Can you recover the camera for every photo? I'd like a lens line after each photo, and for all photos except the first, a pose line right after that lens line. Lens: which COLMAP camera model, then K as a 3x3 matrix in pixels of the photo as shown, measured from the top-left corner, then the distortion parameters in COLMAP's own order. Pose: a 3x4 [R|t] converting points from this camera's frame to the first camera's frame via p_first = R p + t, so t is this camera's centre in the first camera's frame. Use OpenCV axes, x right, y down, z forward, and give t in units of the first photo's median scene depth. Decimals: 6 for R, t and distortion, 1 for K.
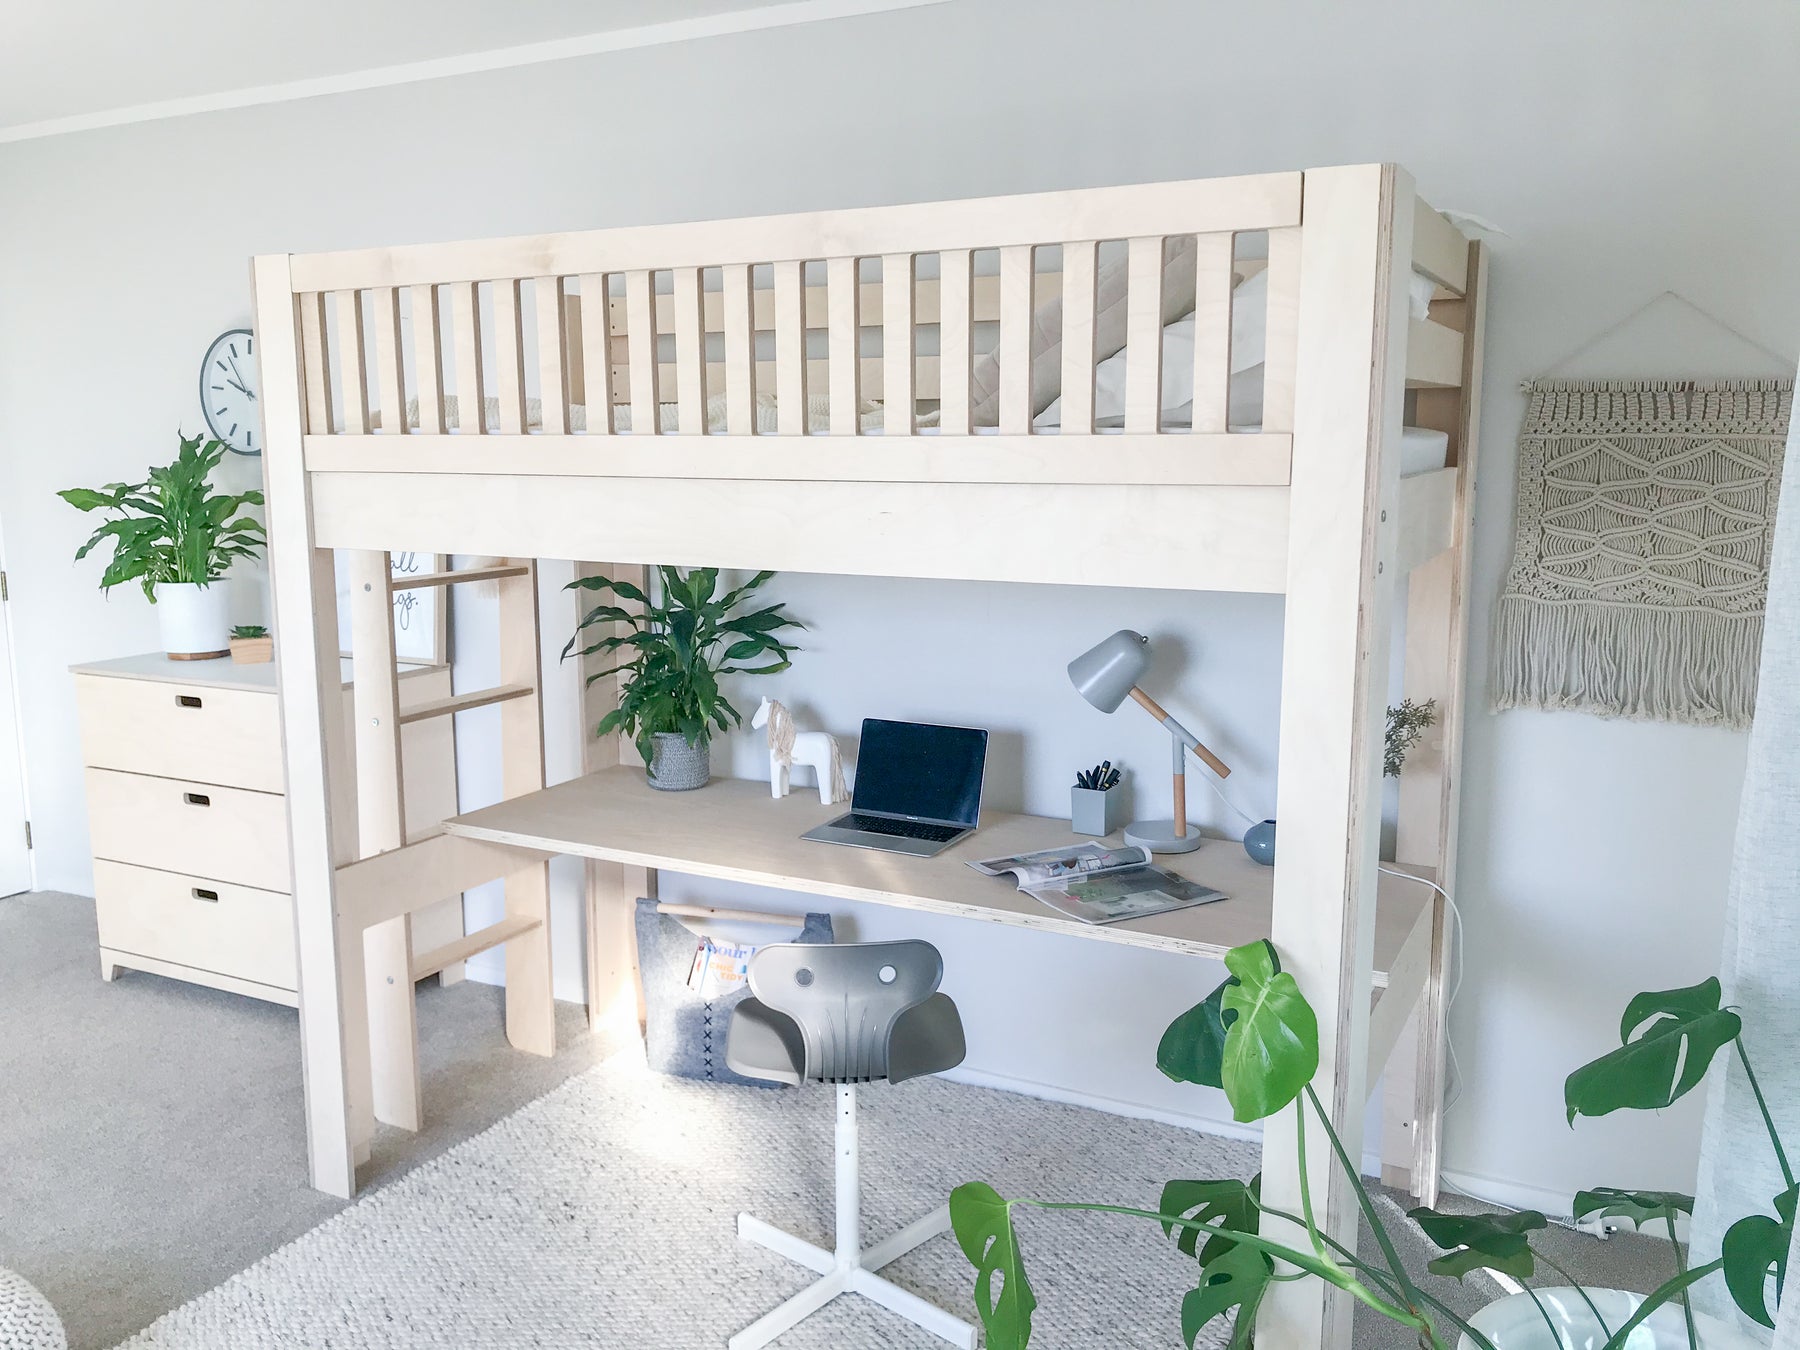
lens RADIAL K [[1476.8, 0, 881.2], [0, 1476.8, 673.3], [0, 0, 1]] dist [0.065695, -0.030474]
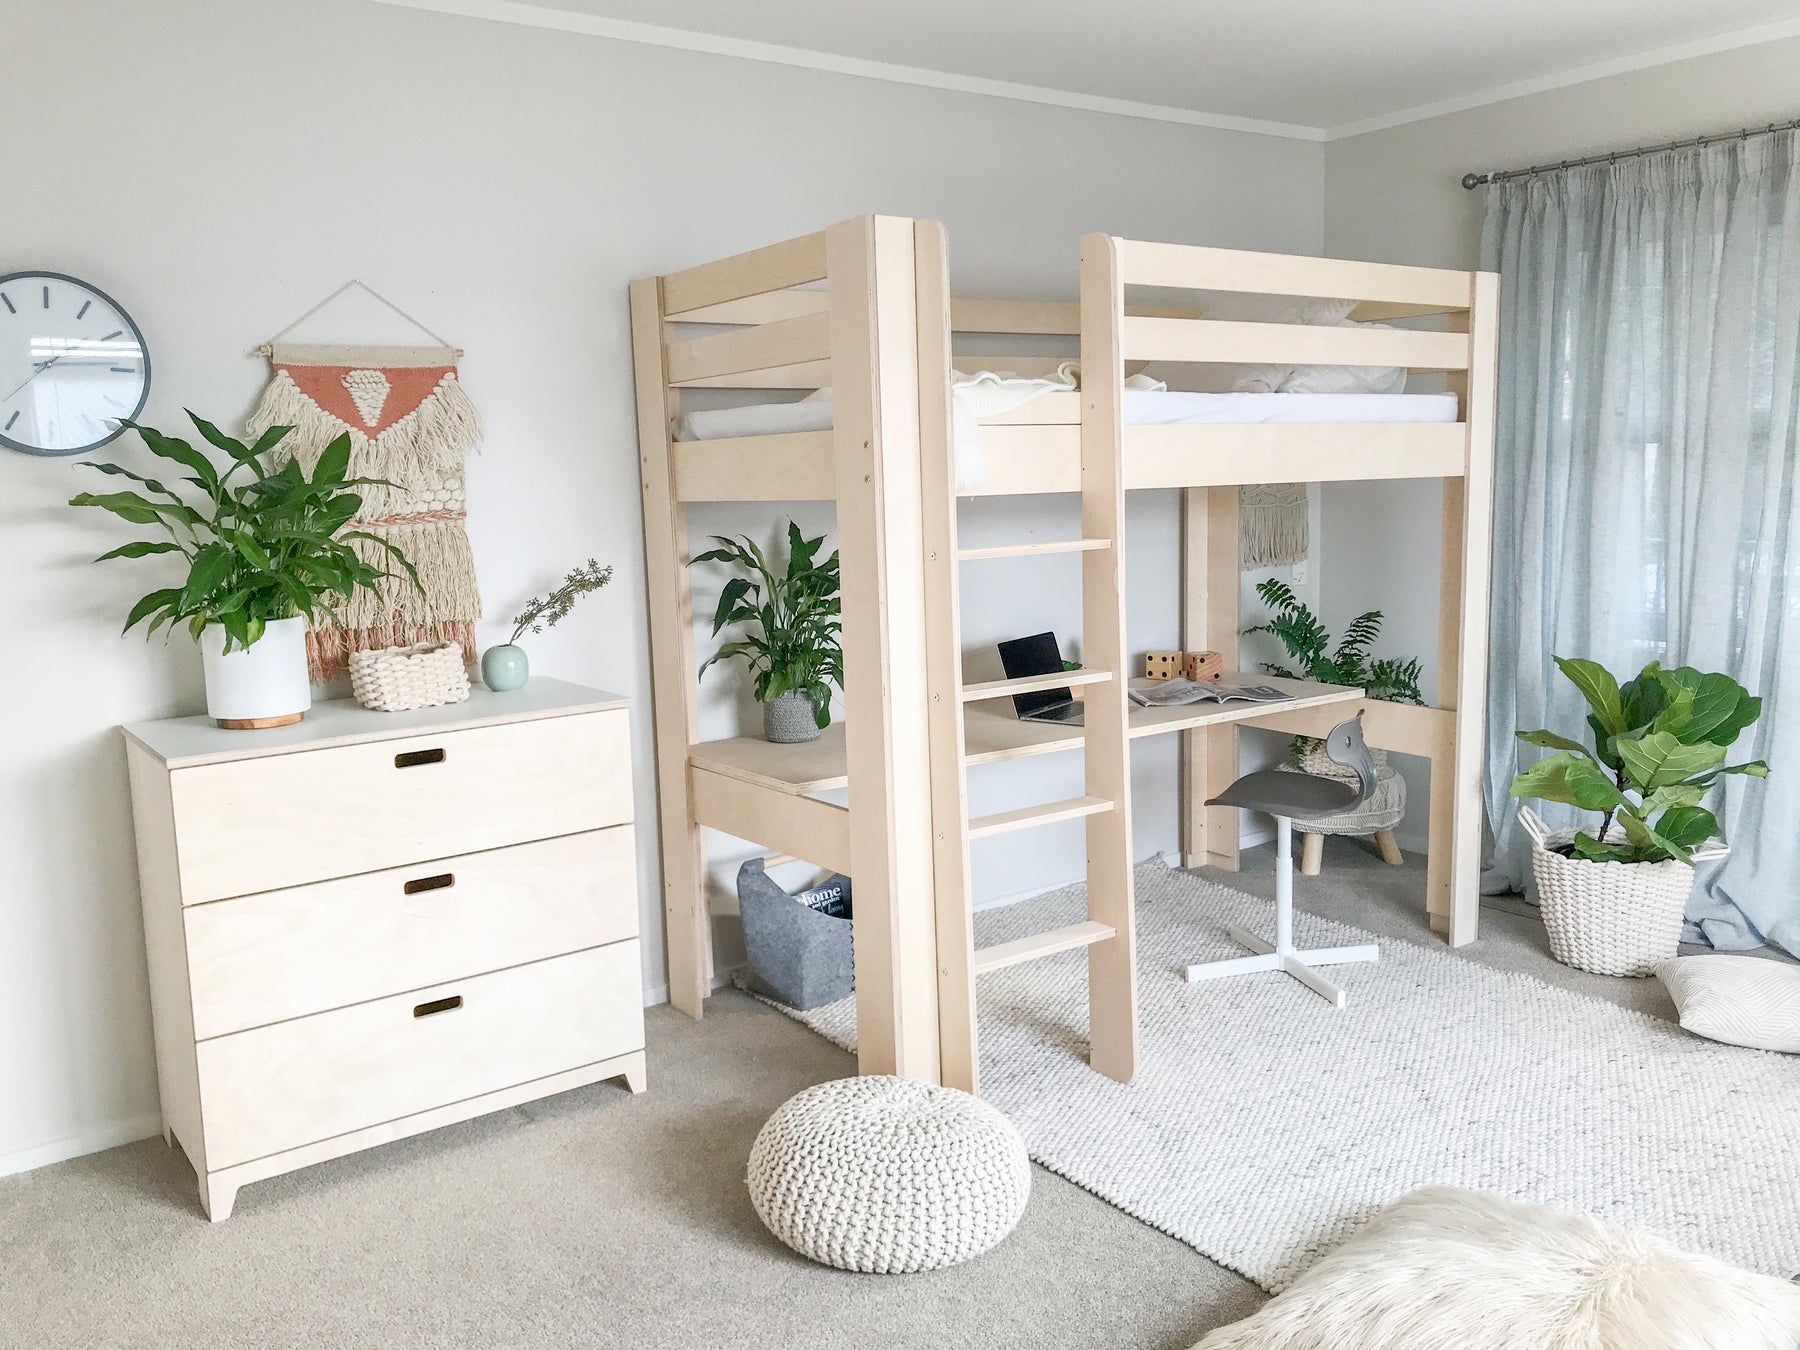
lens RADIAL K [[1478.1, 0, 907.2], [0, 1478.1, 669.9], [0, 0, 1]] dist [0.045239, -0.002732]
pose [[0.445997, -0.146861, 0.882903, -1.234868], [0.161514, 0.983458, 0.081999, -0.059462], [-0.880341, 0.106030, 0.462339, 0.505397]]
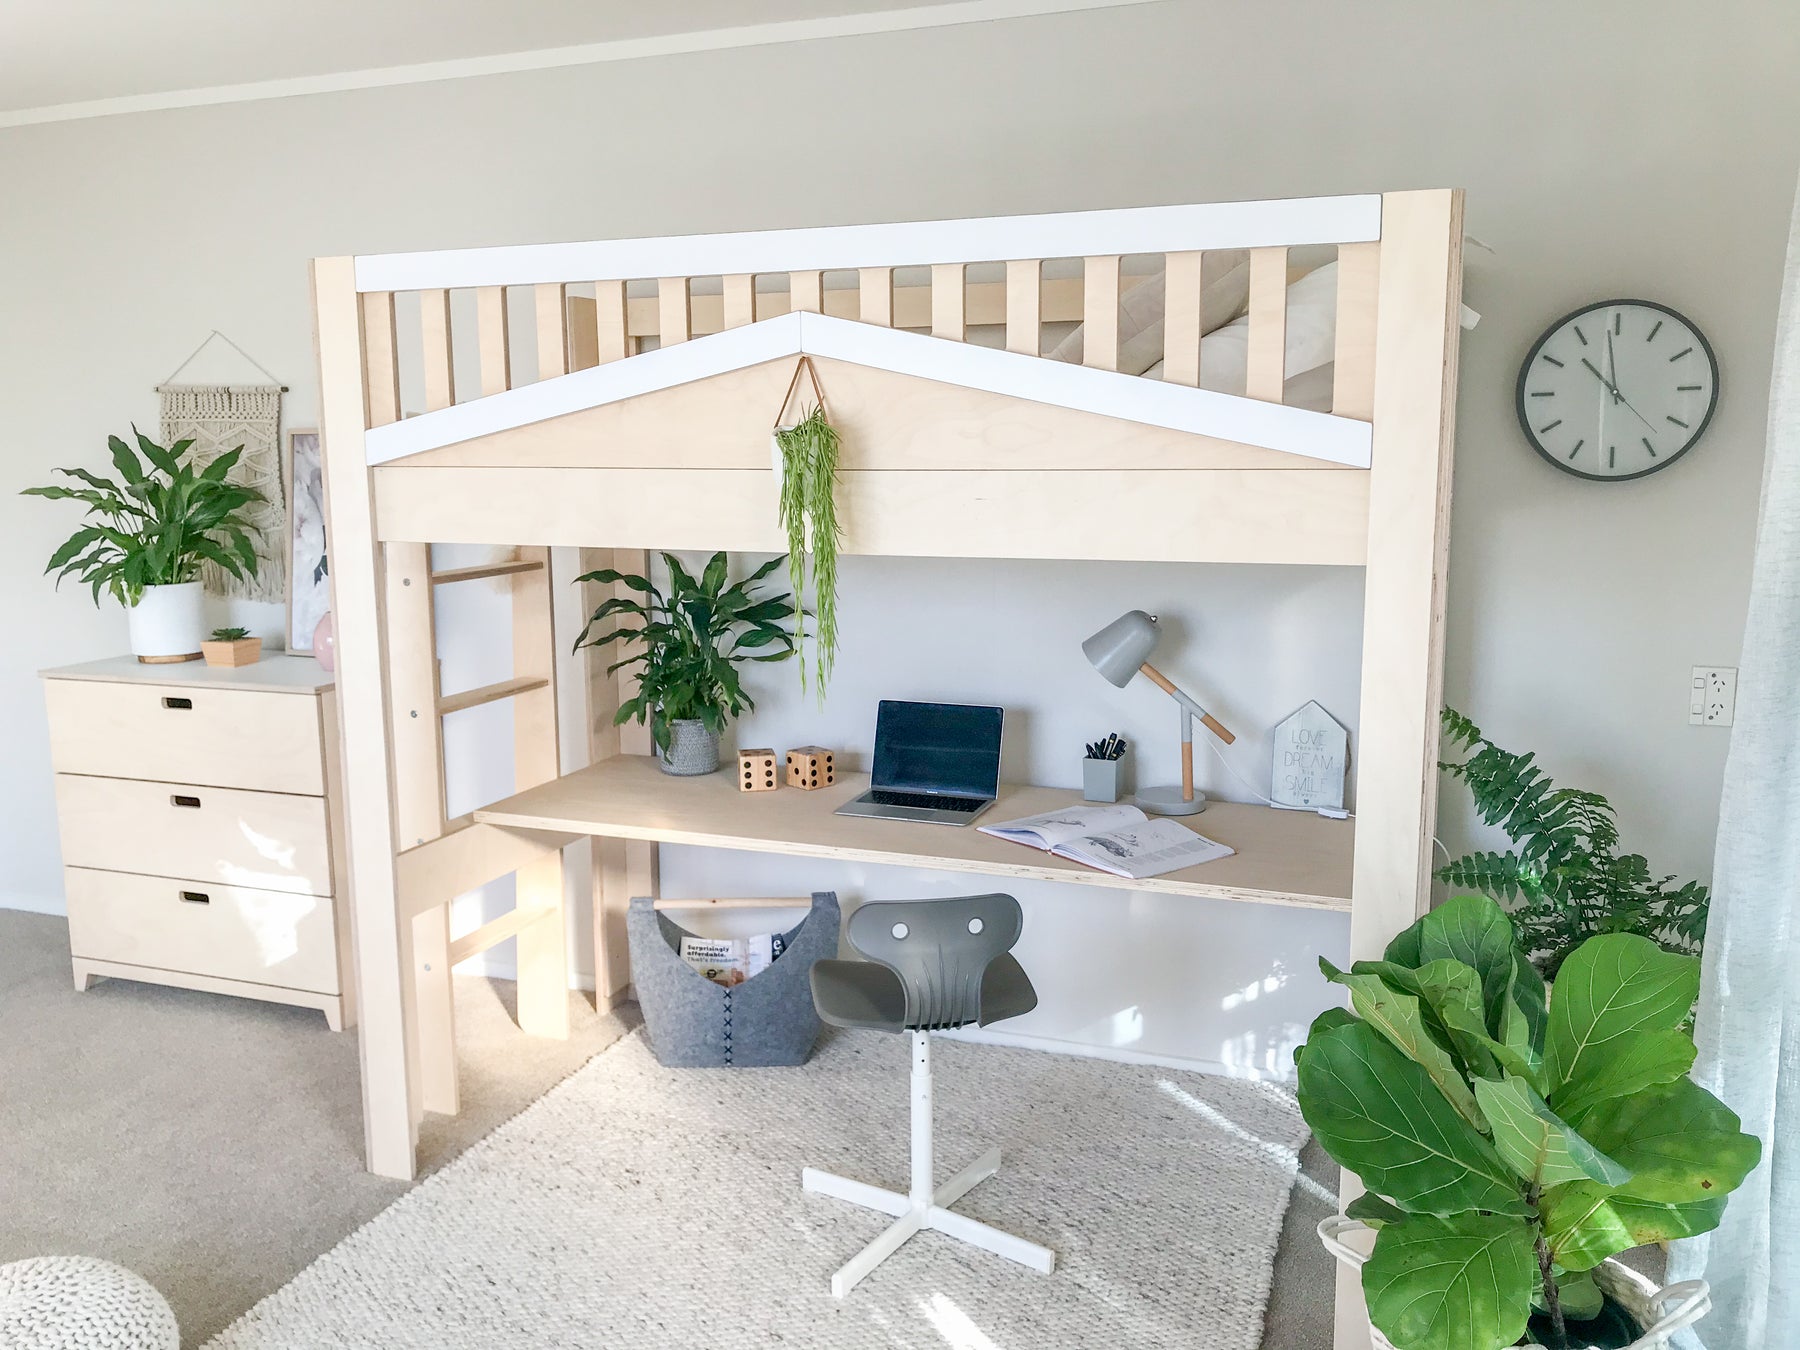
lens RADIAL K [[1476.8, 0, 884.2], [0, 1476.8, 676.0], [0, 0, 1]] dist [0.065695, -0.030474]
pose [[0.992638, -0.022796, 0.118957, -0.139826], [0.022722, 0.999740, 0.001979, 0.011995], [-0.118971, 0.000738, 0.992897, -0.048380]]
